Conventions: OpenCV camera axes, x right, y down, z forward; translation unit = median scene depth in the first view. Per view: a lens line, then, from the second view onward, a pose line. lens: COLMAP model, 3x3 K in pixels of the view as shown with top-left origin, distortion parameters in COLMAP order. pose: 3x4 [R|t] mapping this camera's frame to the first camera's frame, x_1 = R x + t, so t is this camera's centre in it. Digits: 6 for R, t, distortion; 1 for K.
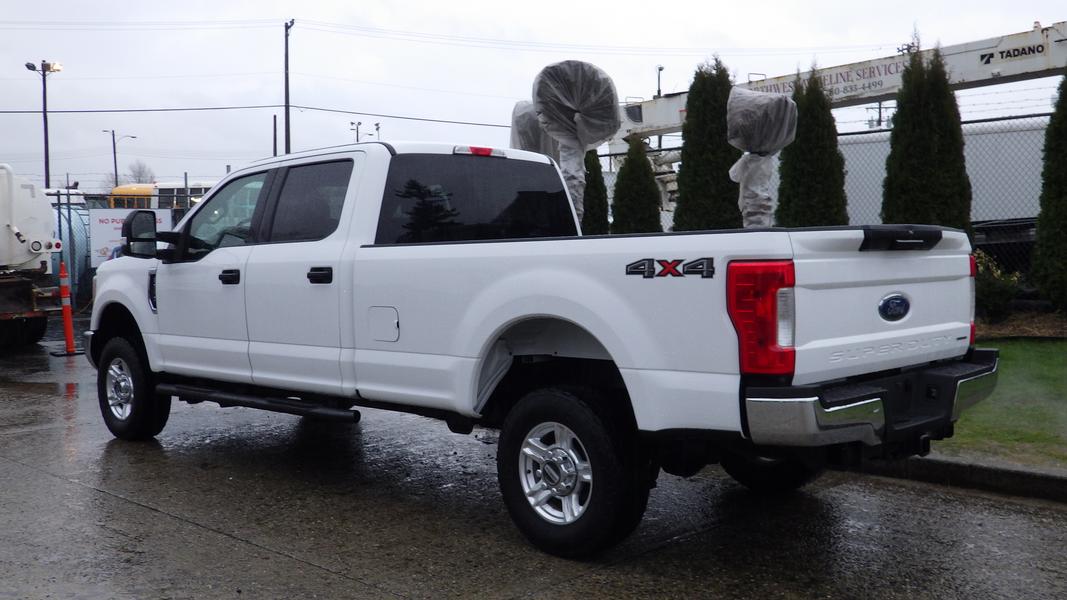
lens RADIAL K [[1117.3, 0, 533.5], [0, 1117.3, 300.0], [0, 0, 1]] dist [0.006868, -0.010452]
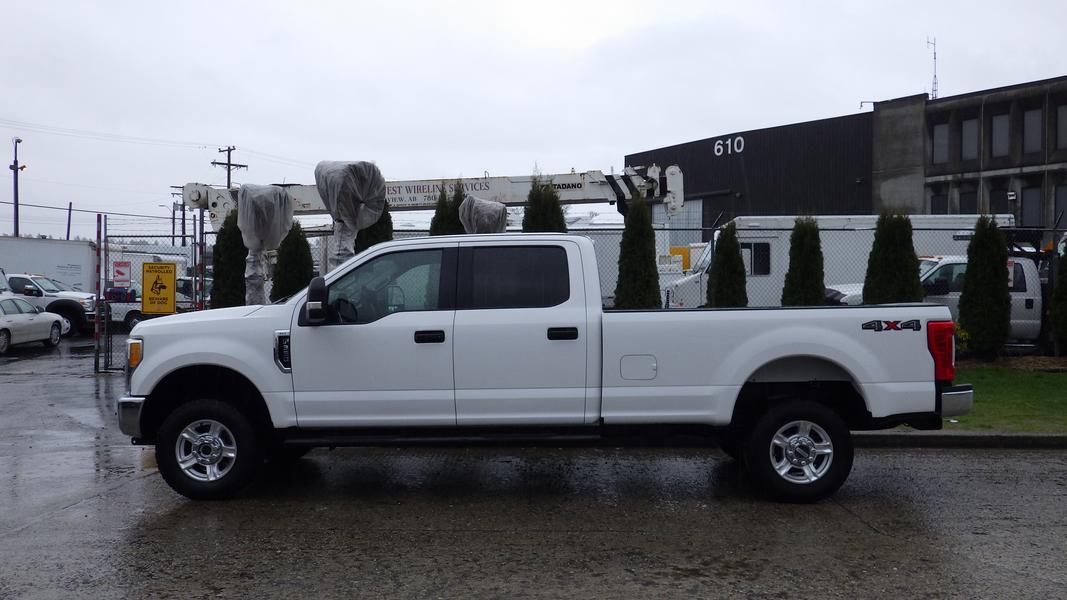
lens RADIAL K [[884.1, 0, 561.0], [0, 884.1, 300.6], [0, 0, 1]] dist [-0.001301, -0.000285]
pose [[0.716592, 0.009294, 0.697431, -0.801057], [0.028035, 0.998719, -0.042114, -0.015048], [-0.696929, 0.049731, 0.715414, 0.220981]]
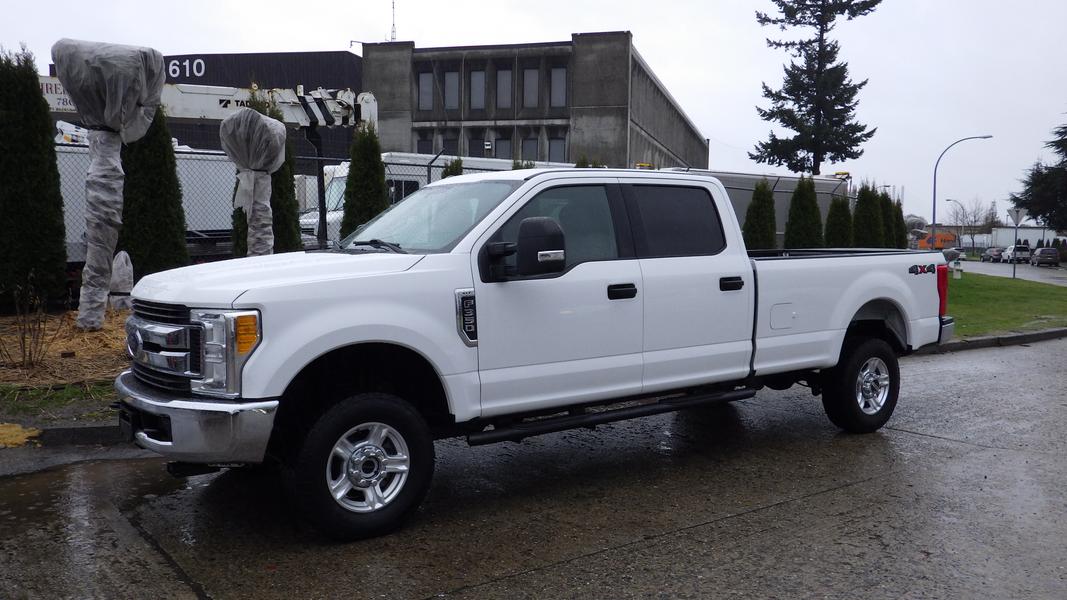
lens RADIAL K [[874.4, 0, 533.5], [0, 874.4, 300.0], [0, 0, 1]] dist [0.004446, -0.001896]
pose [[0.157586, -0.059376, 0.985719, -1.011697], [0.040250, 0.997747, 0.053665, -0.055857], [-0.986685, 0.031218, 0.159621, 0.923896]]
